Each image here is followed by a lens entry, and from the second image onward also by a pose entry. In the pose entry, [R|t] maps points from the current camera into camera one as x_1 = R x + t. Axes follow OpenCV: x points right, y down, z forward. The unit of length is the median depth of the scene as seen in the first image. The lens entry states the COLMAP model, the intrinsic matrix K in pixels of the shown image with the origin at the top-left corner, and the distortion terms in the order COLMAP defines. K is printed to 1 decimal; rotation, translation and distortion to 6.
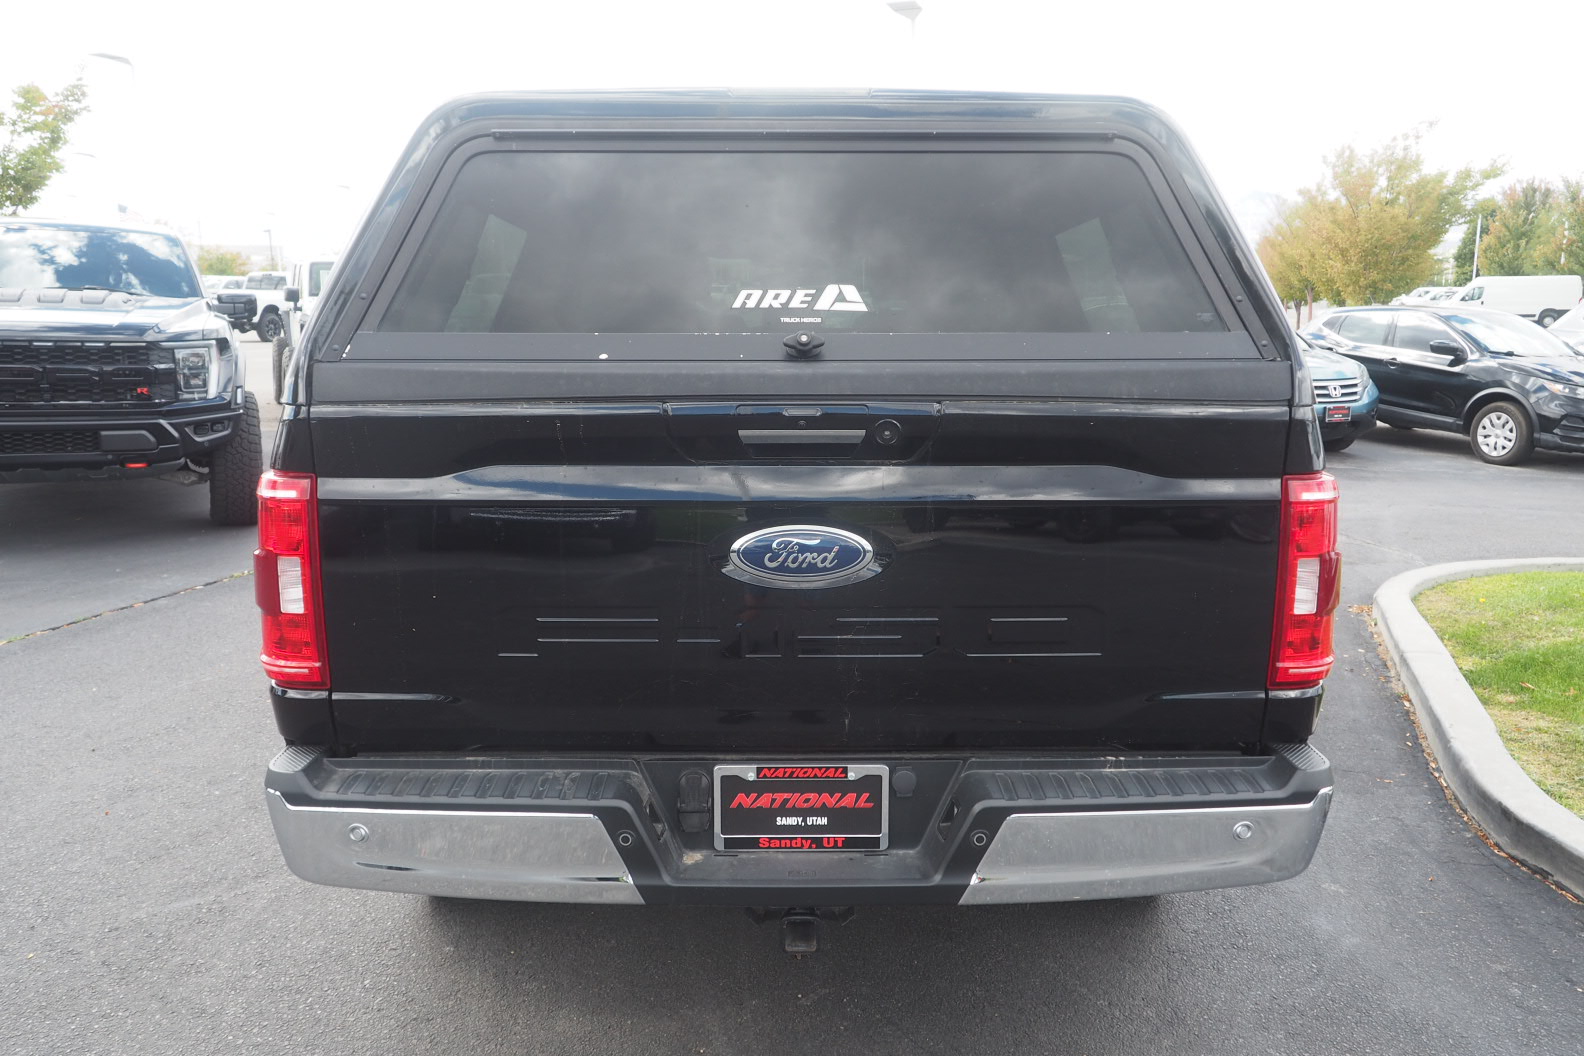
lens RADIAL K [[1137.3, 0, 793.0], [0, 1137.3, 532.8], [0, 0, 1]] dist [-0.024183, 0.004699]
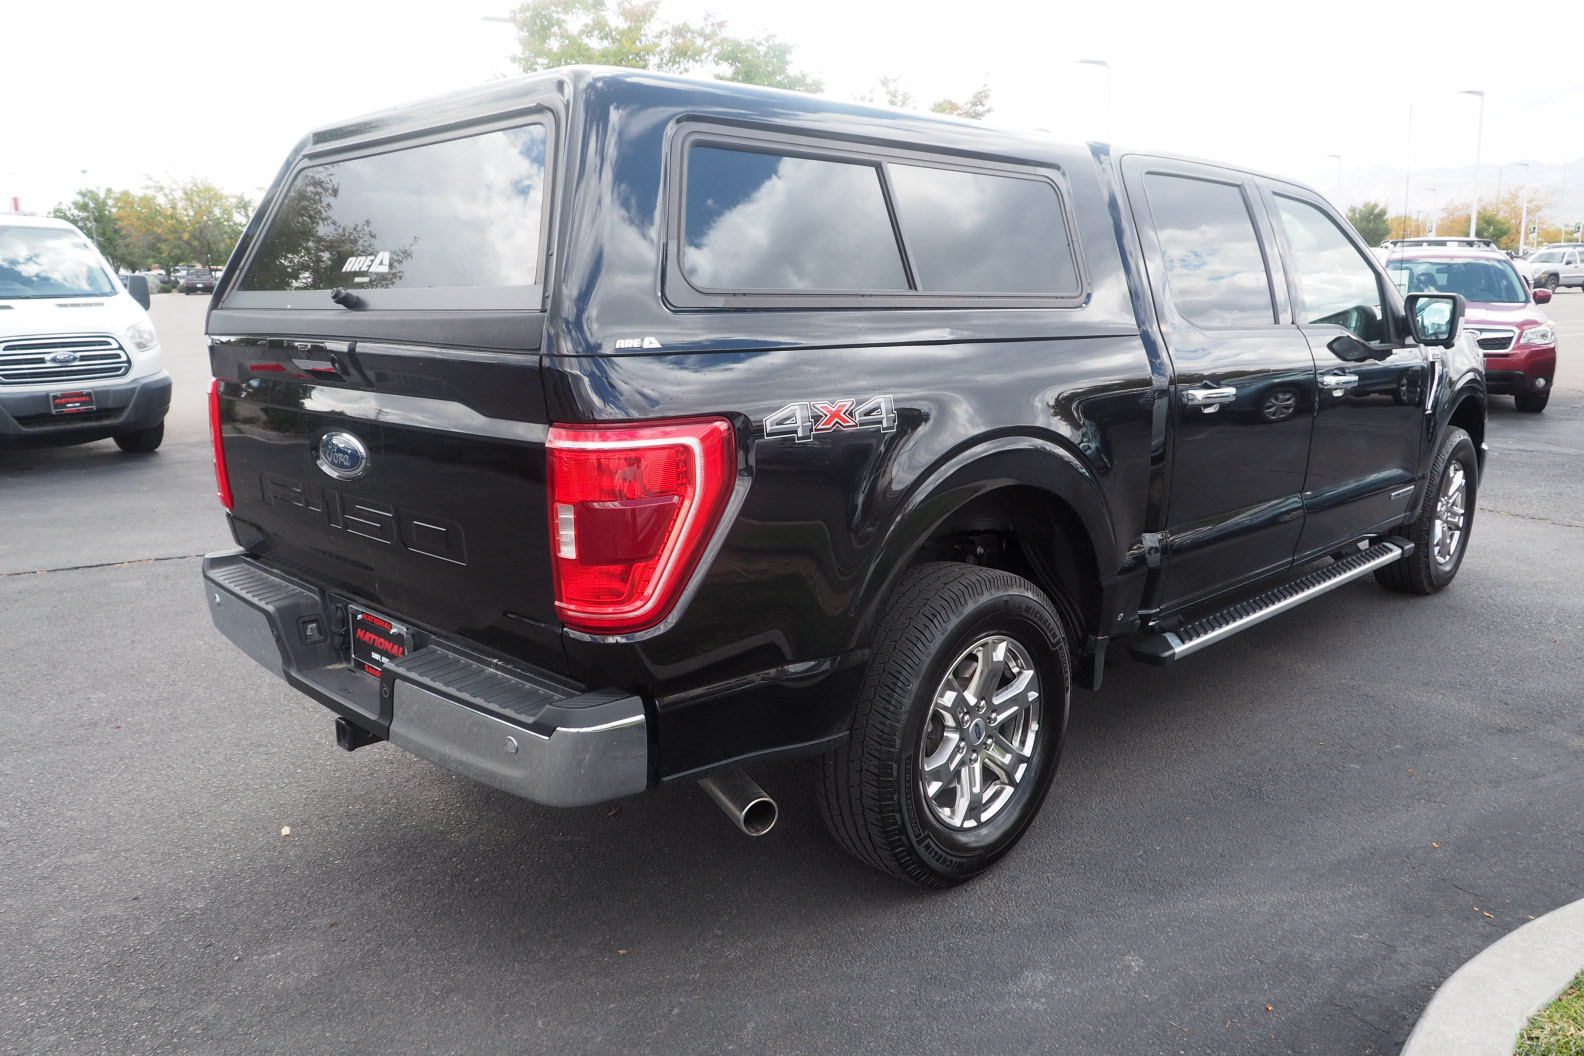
lens RADIAL K [[1137.3, 0, 793.0], [0, 1137.3, 532.8], [0, 0, 1]] dist [-0.024183, 0.004699]
pose [[0.692316, 0.137897, -0.708296, 1.322349], [-0.123357, 0.989738, 0.072117, -0.051714], [0.710973, 0.037446, 0.702222, 0.411184]]
